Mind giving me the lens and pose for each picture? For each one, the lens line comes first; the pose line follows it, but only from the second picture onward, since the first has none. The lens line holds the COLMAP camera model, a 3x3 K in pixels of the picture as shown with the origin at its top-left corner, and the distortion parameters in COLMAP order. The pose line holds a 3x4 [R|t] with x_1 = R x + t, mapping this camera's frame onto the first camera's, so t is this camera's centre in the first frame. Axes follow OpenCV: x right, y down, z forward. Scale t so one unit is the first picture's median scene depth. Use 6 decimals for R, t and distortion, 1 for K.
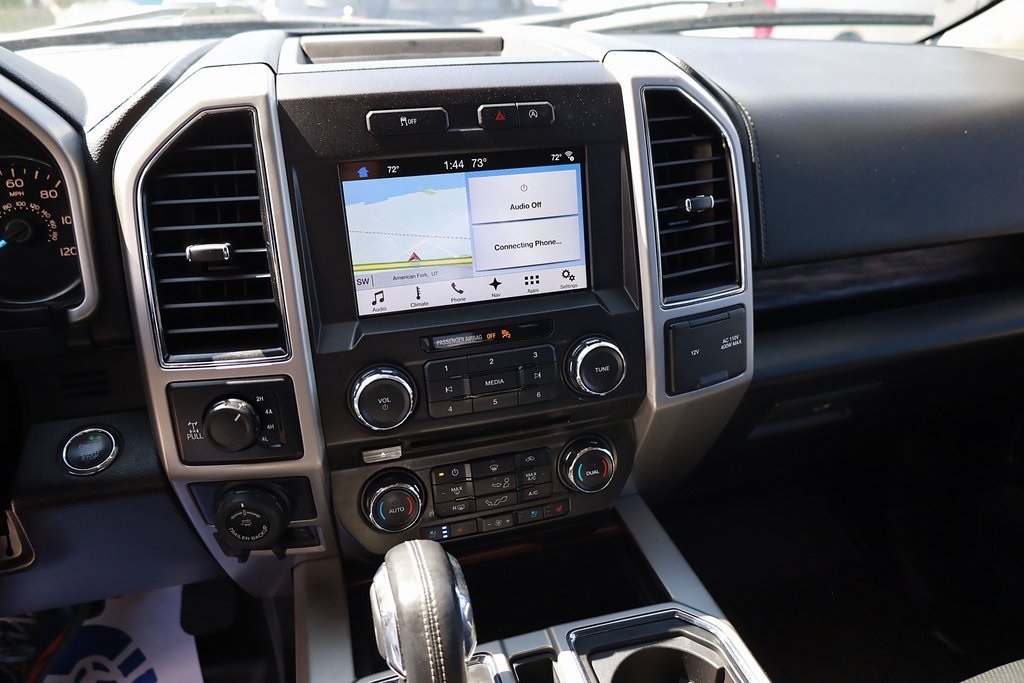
lens RADIAL K [[707.9, 0, 513.5], [0, 707.9, 339.7], [0, 0, 1]] dist [-0.009212, -0.003819]
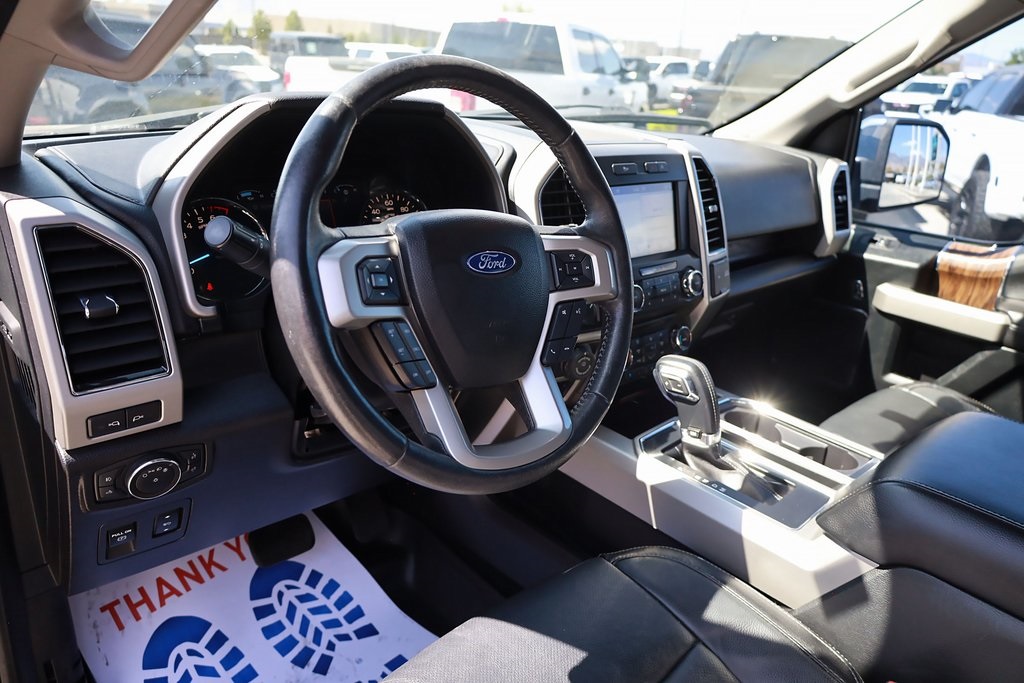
lens RADIAL K [[707.9, 0, 508.6], [0, 707.9, 346.2], [0, 0, 1]] dist [-0.009212, -0.003819]
pose [[0.892606, -0.095619, 0.440581, -1.388583], [0.132047, 0.989842, -0.052700, 0.274585], [-0.431066, 0.105217, 0.896165, -0.677033]]
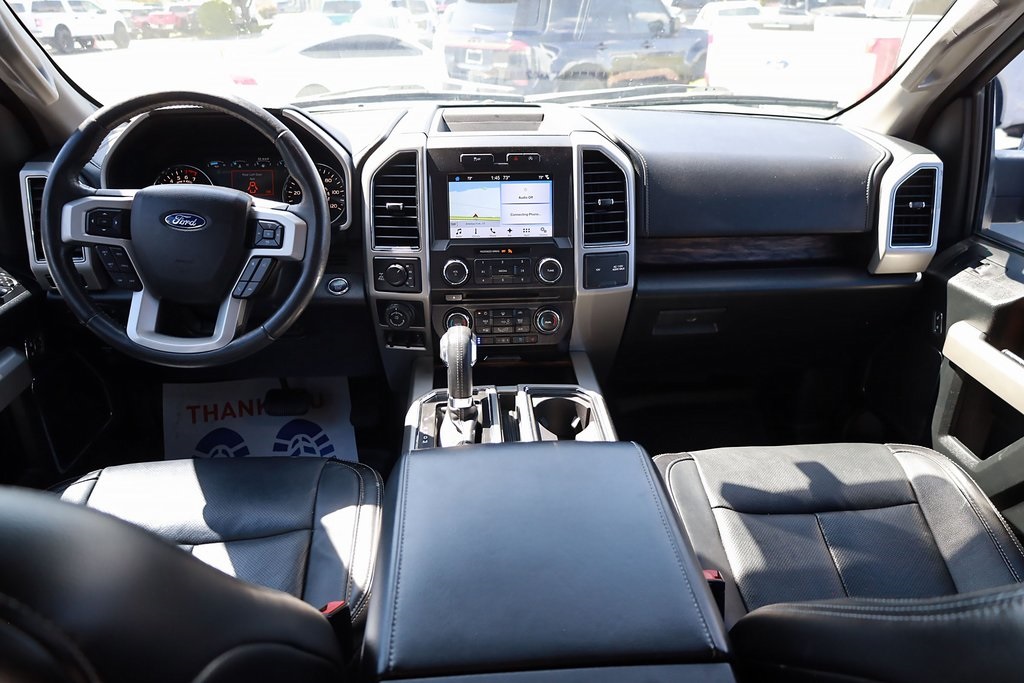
lens RADIAL K [[707.9, 0, 502.2], [0, 707.9, 349.3], [0, 0, 1]] dist [-0.009212, -0.003819]
pose [[0.974200, 0.103884, -0.200355, 0.470634], [-0.105896, 0.994377, 0.000680, 0.318555], [0.199299, 0.020554, 0.979723, -1.301439]]
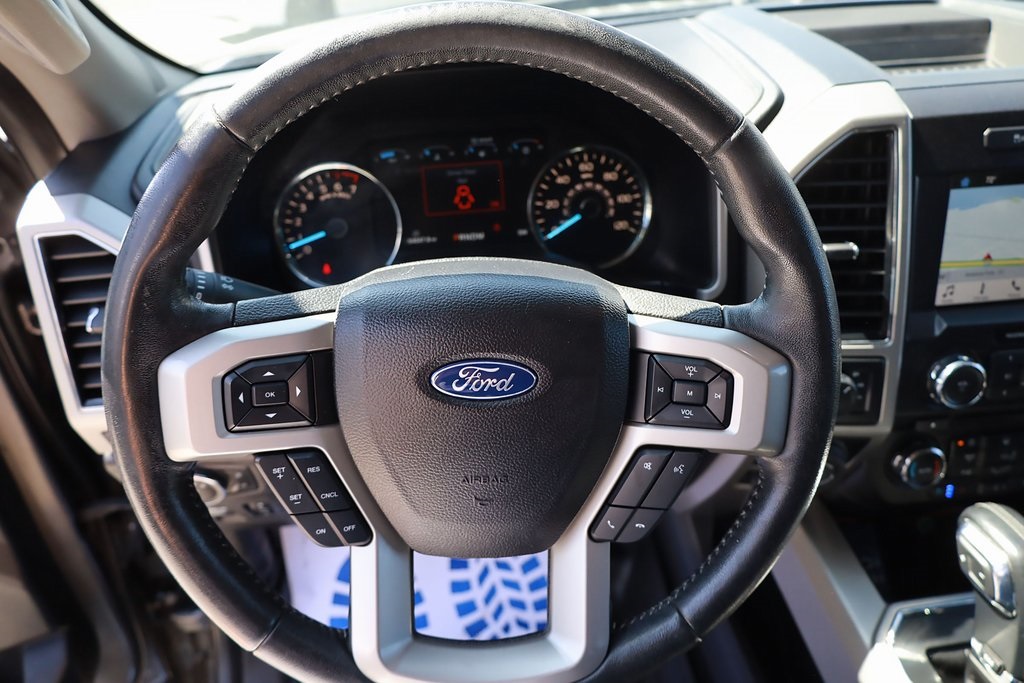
lens RADIAL K [[707.9, 0, 504.7], [0, 707.9, 349.3], [0, 0, 1]] dist [-0.009212, -0.003819]
pose [[0.979396, 0.079470, -0.185655, -0.675201], [-0.053597, 0.988636, 0.140448, -0.087987], [0.194707, -0.127604, 0.972526, -0.257737]]
